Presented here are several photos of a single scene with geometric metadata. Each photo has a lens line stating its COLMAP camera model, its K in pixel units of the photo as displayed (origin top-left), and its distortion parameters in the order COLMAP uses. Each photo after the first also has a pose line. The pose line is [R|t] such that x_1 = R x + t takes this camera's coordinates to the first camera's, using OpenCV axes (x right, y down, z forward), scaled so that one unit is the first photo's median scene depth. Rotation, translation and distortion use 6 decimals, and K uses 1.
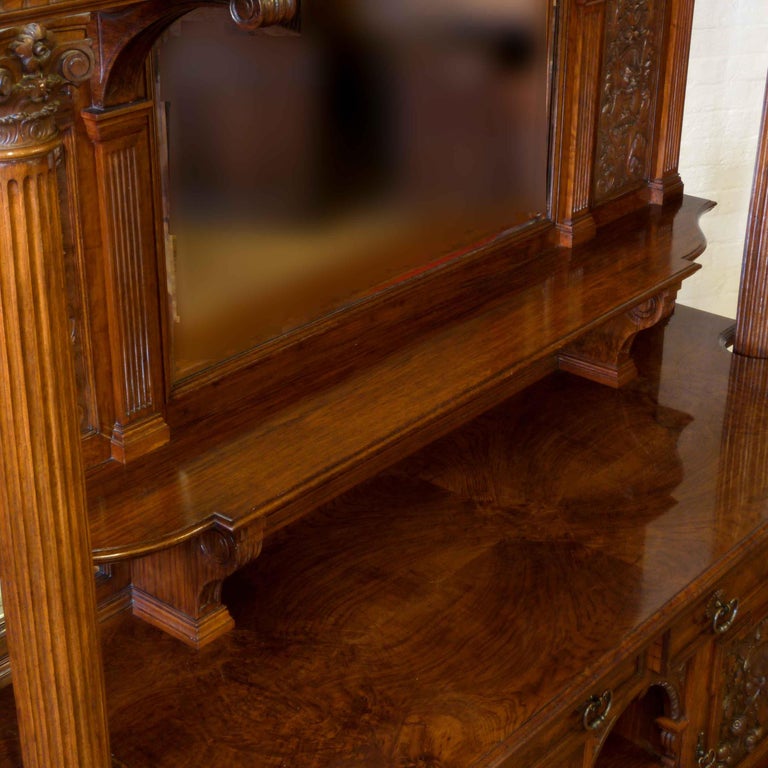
lens RADIAL K [[1453.9, 0, 382.0], [0, 1453.9, 386.2], [0, 0, 1]] dist [0.008771, 0.000000]
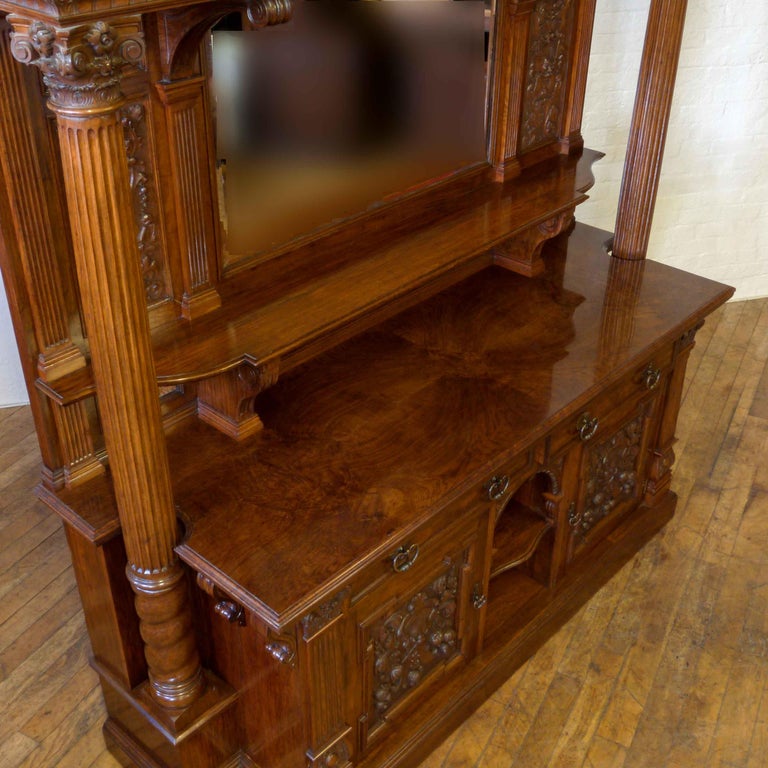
lens RADIAL K [[940.7, 0, 382.4], [0, 940.7, 380.0], [0, 0, 1]] dist [-0.035671, 0.000000]
pose [[0.999114, 0.027293, -0.032032, 0.053774], [-0.023402, 0.992957, 0.116141, -0.003287], [0.034976, -0.115289, 0.992716, 0.019712]]
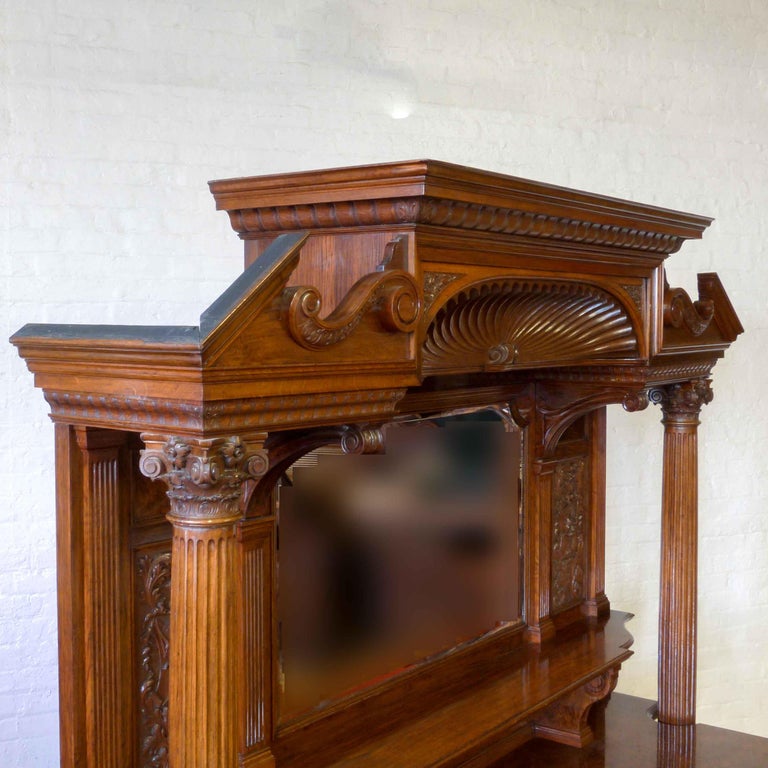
lens RADIAL K [[1057.5, 0, 389.5], [0, 1057.5, 382.3], [0, 0, 1]] dist [-0.045864, 0.000000]
pose [[0.998682, -0.007754, 0.050742, -0.082512], [0.027276, 0.917575, -0.396625, 0.092864], [-0.043485, 0.397486, 0.916577, -0.037254]]
